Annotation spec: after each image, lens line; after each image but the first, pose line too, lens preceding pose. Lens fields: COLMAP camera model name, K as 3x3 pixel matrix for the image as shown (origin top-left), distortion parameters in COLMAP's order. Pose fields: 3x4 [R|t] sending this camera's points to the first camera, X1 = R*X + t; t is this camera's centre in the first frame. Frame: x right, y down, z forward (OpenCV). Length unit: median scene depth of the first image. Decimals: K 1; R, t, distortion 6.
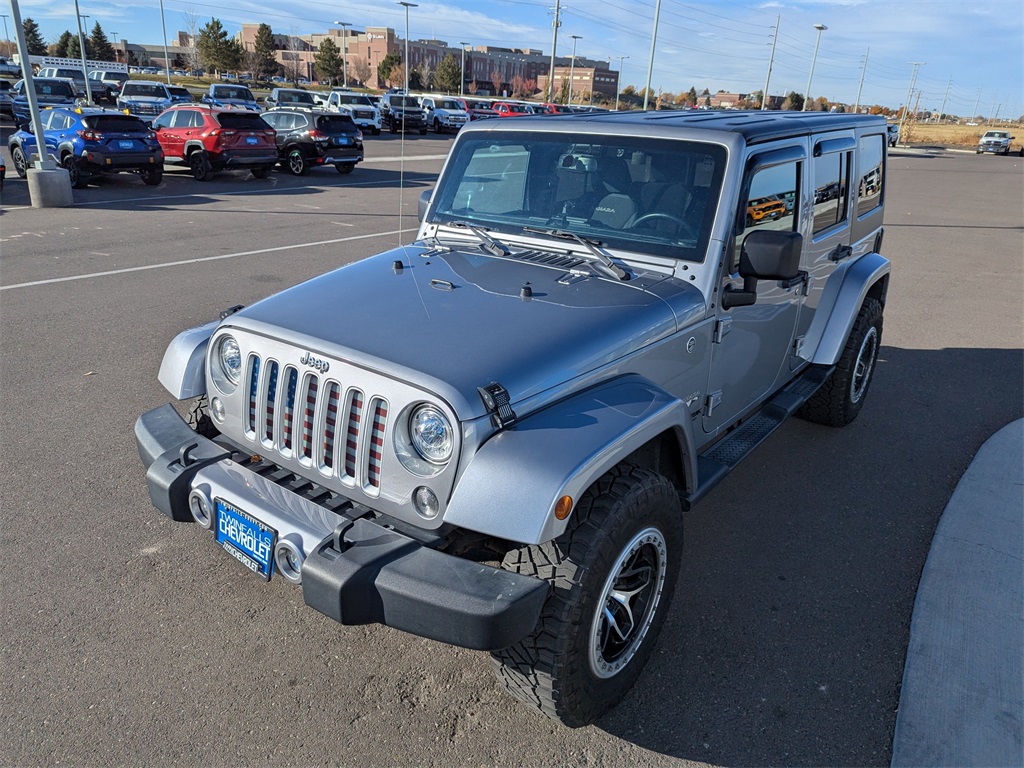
lens RADIAL K [[735.1, 0, 512.0], [0, 735.1, 384.0], [0, 0, 1]] dist [0.068006, -0.055564]
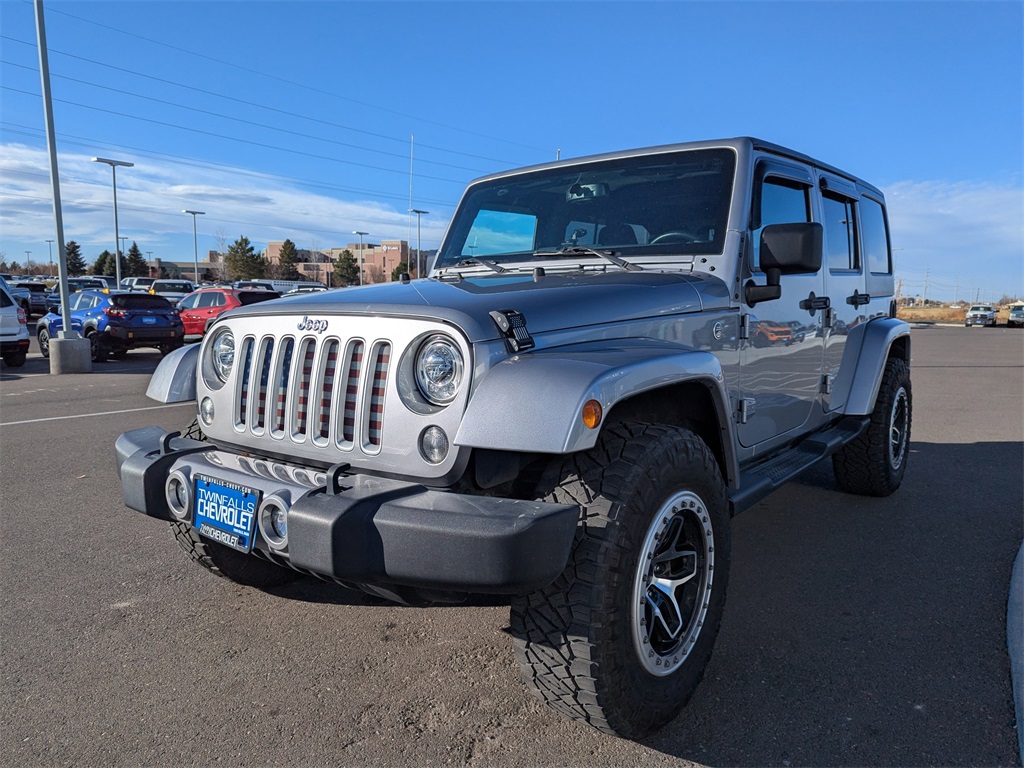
lens RADIAL K [[738.0, 0, 517.6], [0, 738.0, 398.2], [0, 0, 1]] dist [0.054747, -0.042164]
pose [[0.999437, -0.033316, -0.003941, -0.008940], [0.031443, 0.971184, -0.236246, 0.231375], [0.011698, 0.235989, 0.971685, 0.102212]]
